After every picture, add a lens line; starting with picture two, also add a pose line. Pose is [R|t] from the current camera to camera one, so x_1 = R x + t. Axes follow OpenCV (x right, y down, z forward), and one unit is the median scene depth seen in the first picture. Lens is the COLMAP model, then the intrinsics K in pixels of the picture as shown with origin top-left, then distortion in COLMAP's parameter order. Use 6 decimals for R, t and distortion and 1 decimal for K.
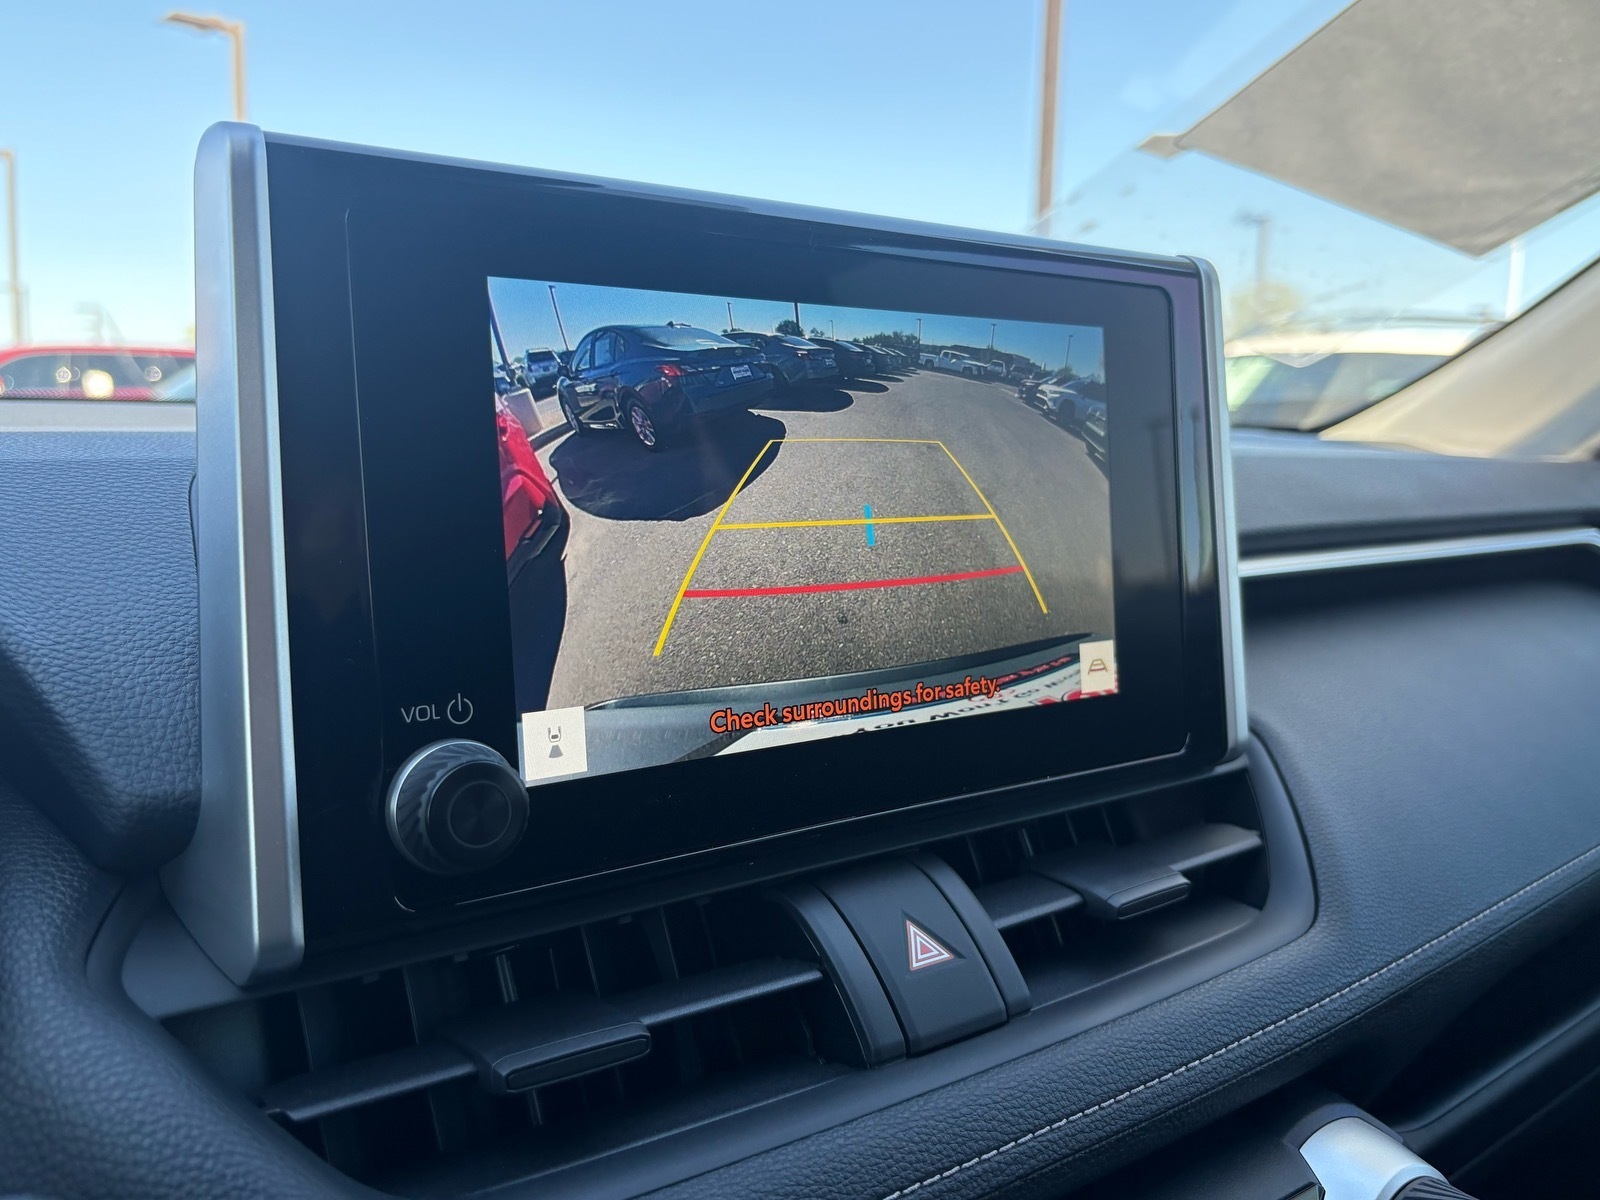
lens RADIAL K [[1350.0, 0, 800.0], [0, 1350.0, 600.0], [0, 0, 1]] dist [-0.012757, -0.010896]
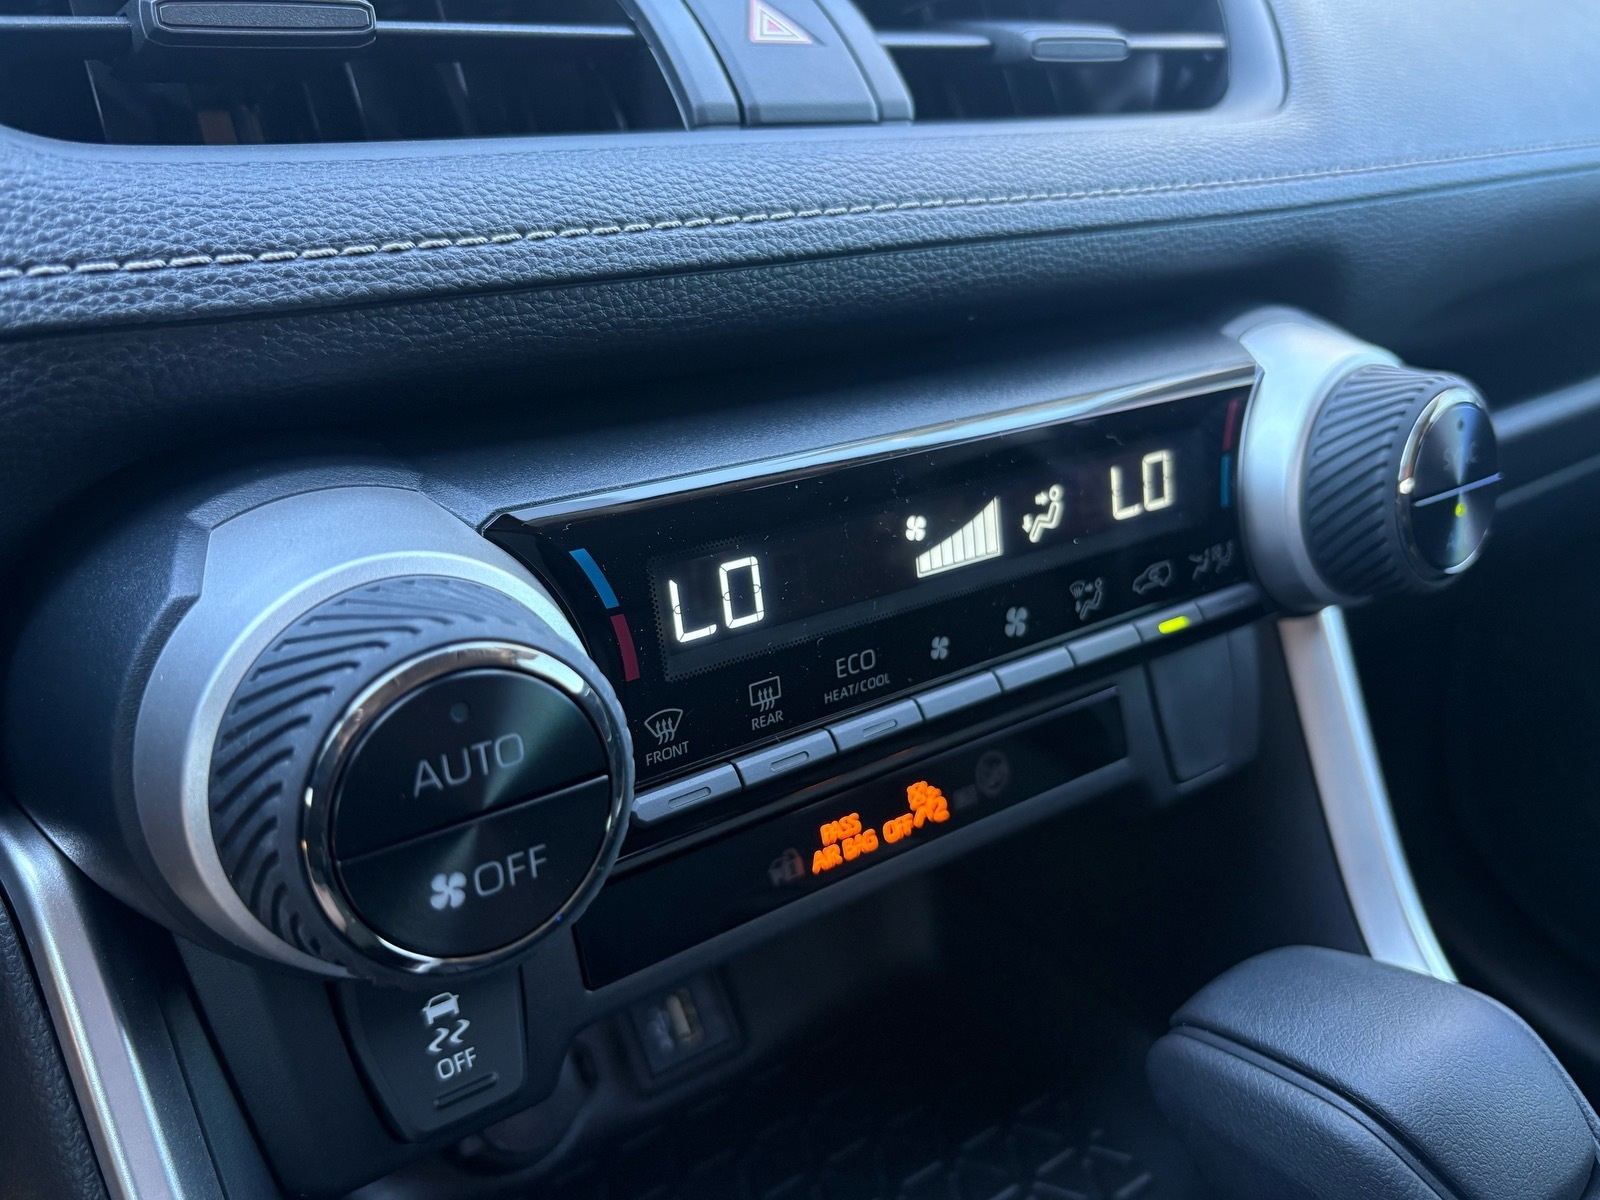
lens RADIAL K [[1350.0, 0, 800.0], [0, 1350.0, 600.0], [0, 0, 1]] dist [-0.012757, -0.010896]
pose [[0.999906, -0.013418, -0.002636, 0.111676], [0.013659, 0.970877, 0.239190, 0.417461], [-0.000650, -0.239203, 0.970969, 0.172585]]
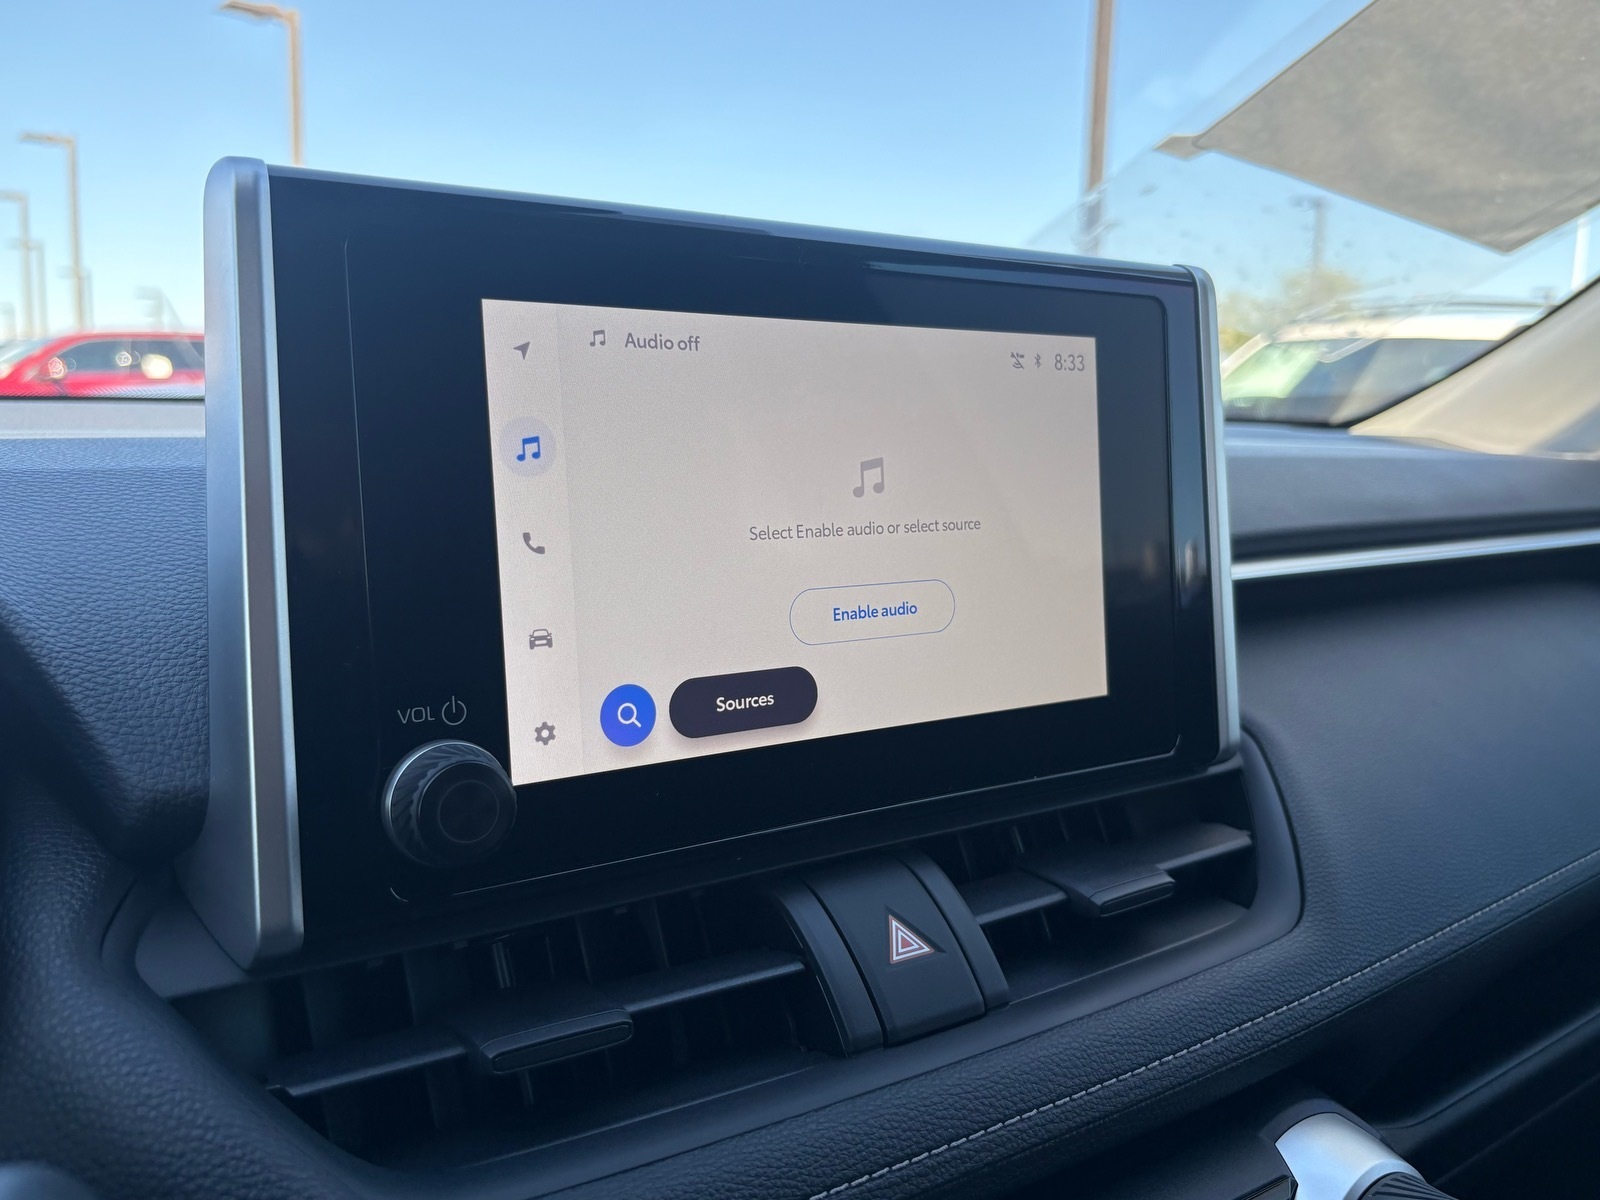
lens RADIAL K [[1350.0, 0, 800.0], [0, 1350.0, 600.0], [0, 0, 1]] dist [-0.012757, -0.010896]
pose [[0.999323, 0.006829, -0.036153, 0.049690], [-0.006407, 0.999910, 0.011770, -0.017719], [0.036230, -0.011530, 0.999277, -0.038327]]
